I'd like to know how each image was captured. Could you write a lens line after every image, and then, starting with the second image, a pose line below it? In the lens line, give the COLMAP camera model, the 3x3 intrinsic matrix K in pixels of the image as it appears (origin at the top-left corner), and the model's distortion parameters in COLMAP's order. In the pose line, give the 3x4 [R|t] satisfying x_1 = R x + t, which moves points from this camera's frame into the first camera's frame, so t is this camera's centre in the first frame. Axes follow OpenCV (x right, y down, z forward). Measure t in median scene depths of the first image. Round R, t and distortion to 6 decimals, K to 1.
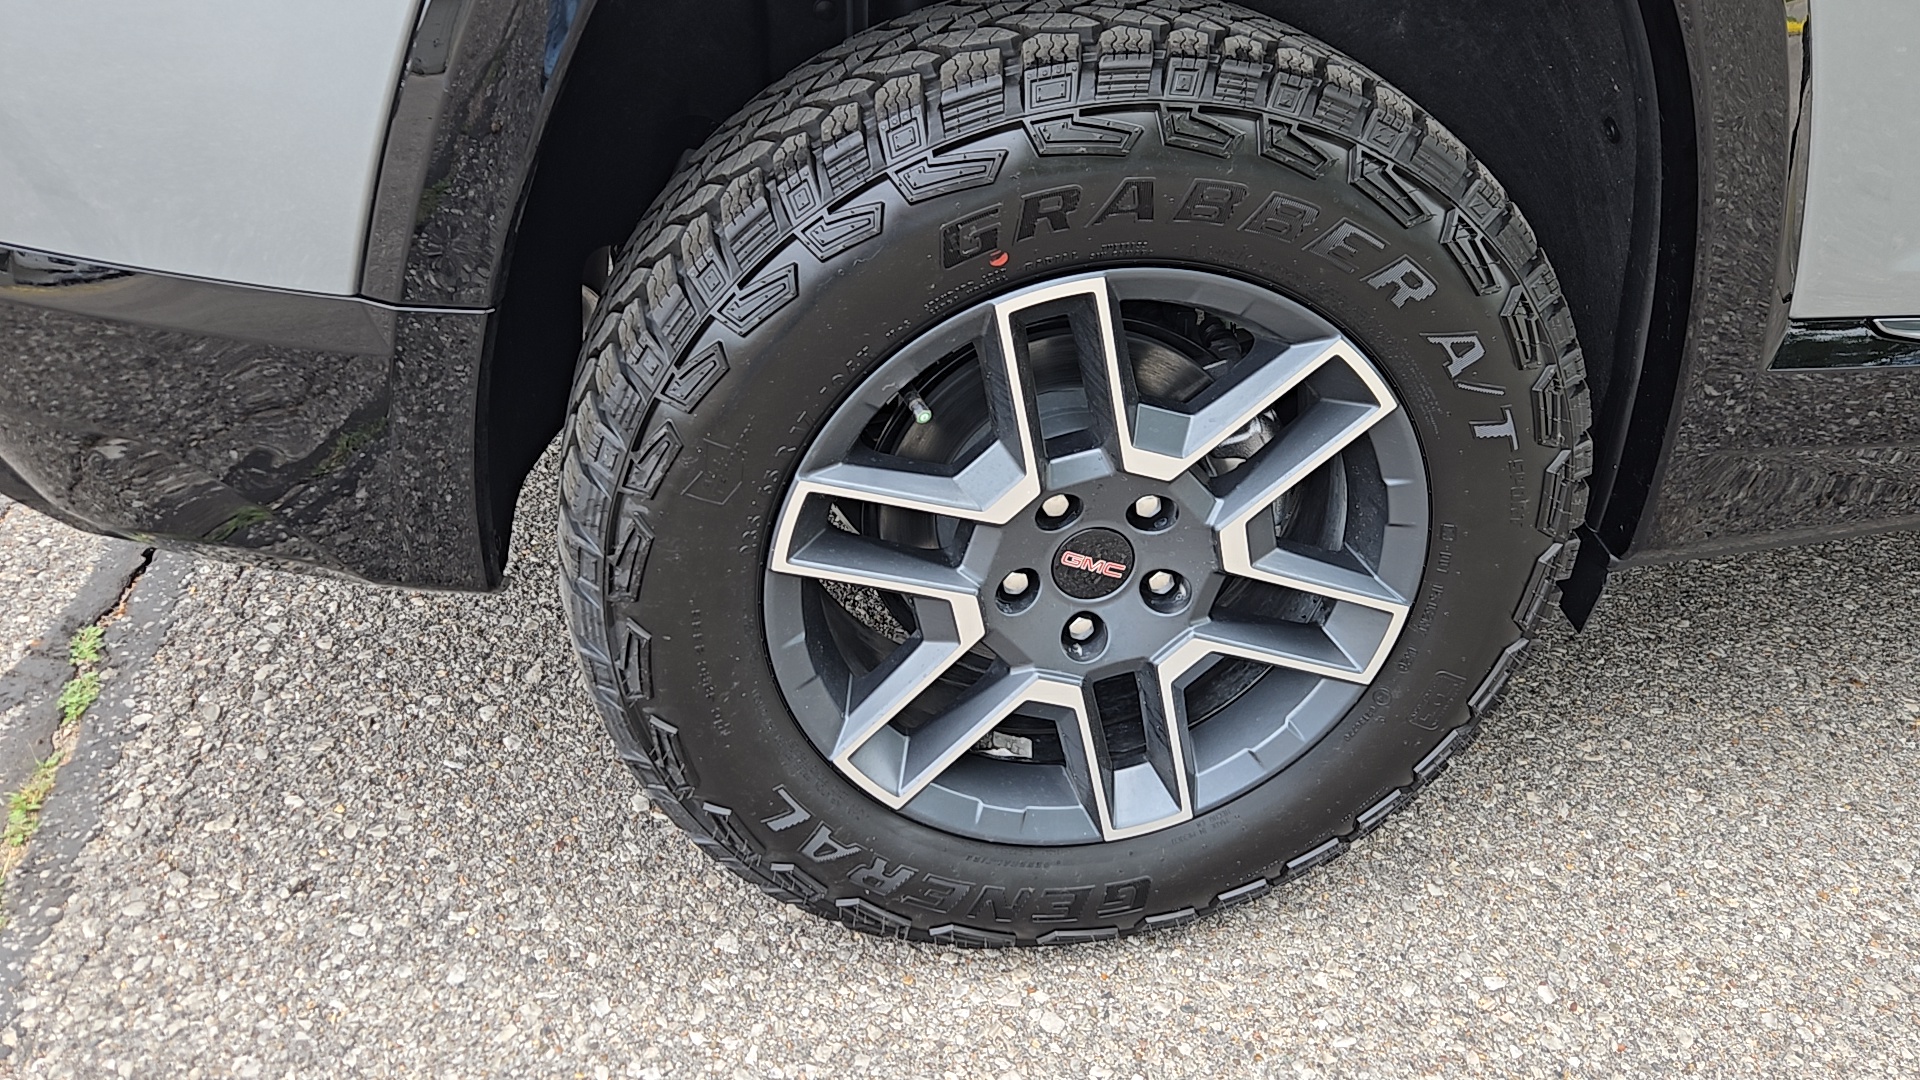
lens RADIAL K [[1609.1, 0, 952.0], [0, 1609.1, 537.3], [0, 0, 1]] dist [0.007580, -0.002350]
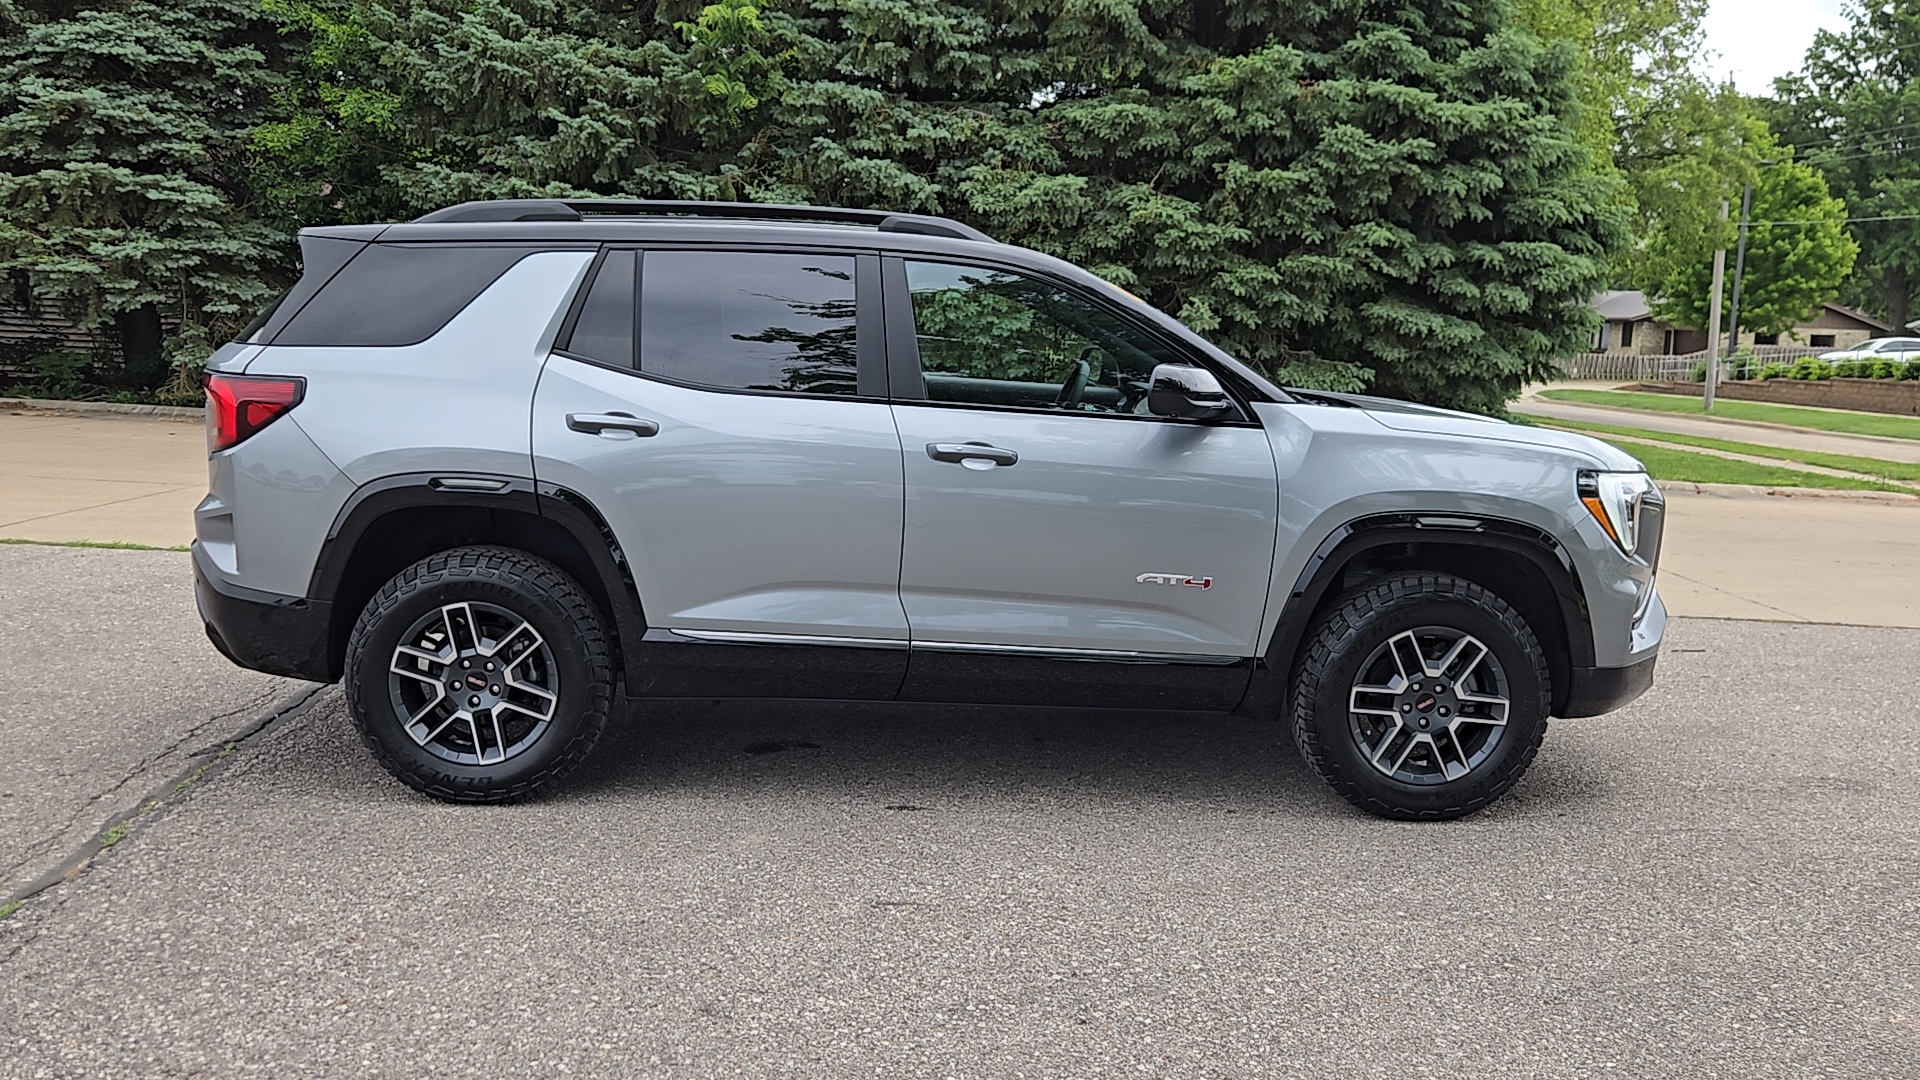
lens RADIAL K [[1609.1, 0, 962.0], [0, 1609.1, 539.1], [0, 0, 1]] dist [0.007580, -0.002350]
pose [[0.993554, 0.030664, -0.109132, 1.725437], [-0.070530, 0.920904, -0.383355, 1.148549], [0.088745, 0.388581, 0.917131, -2.718794]]
